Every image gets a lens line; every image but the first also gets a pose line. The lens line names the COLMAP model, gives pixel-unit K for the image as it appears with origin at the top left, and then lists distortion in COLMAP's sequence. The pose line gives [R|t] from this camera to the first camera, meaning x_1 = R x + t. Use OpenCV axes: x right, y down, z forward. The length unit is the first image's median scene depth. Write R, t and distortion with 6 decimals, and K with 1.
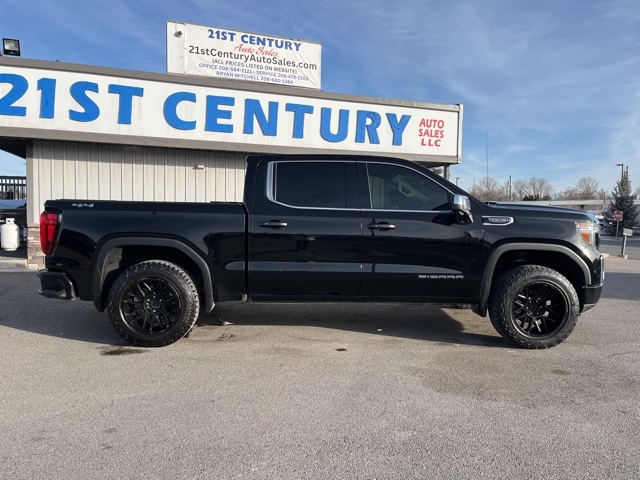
lens RADIAL K [[485.9, 0, 316.4], [0, 485.9, 237.0], [0, 0, 1]] dist [0.072532, -0.099869]
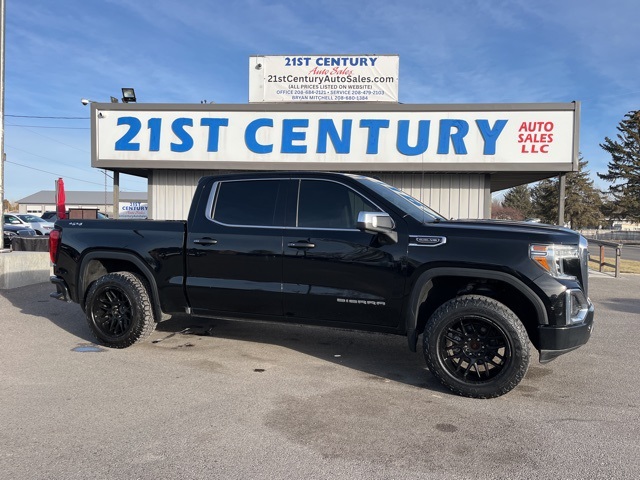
lens RADIAL K [[485.9, 0, 316.4], [0, 485.9, 237.0], [0, 0, 1]] dist [0.072532, -0.099869]
pose [[0.912053, 0.009342, -0.409967, 0.279201], [-0.022812, 0.999348, -0.027977, -0.006021], [0.409438, 0.034868, 0.911671, 0.070538]]
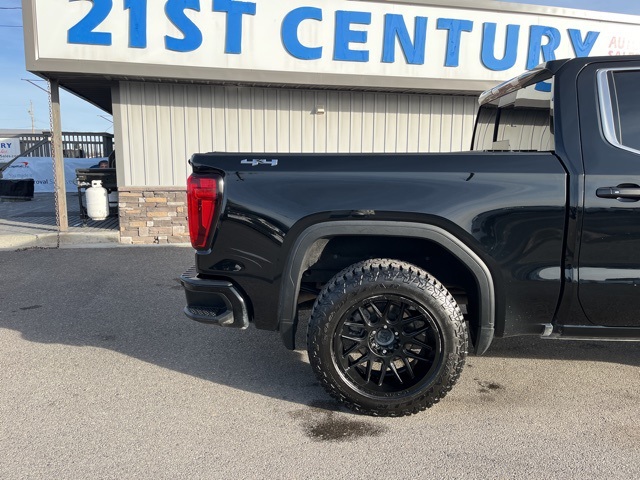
lens RADIAL K [[482.4, 0, 313.2], [0, 482.4, 236.0], [0, 0, 1]] dist [0.073971, -0.098907]
pose [[0.994269, -0.000050, -0.106906, -0.178191], [0.009711, 0.995908, 0.089852, -0.015050], [0.106464, -0.090376, 0.990201, 0.230342]]
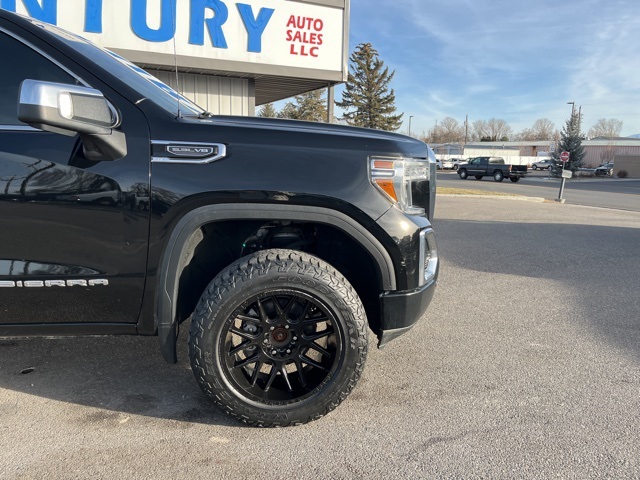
lens RADIAL K [[484.9, 0, 324.7], [0, 484.9, 235.5], [0, 0, 1]] dist [0.069946, -0.084173]
pose [[0.996165, -0.007545, 0.087173, 0.231832], [-0.002779, 0.993045, 0.117705, -0.005656], [-0.087455, -0.117496, 0.989215, 0.282872]]
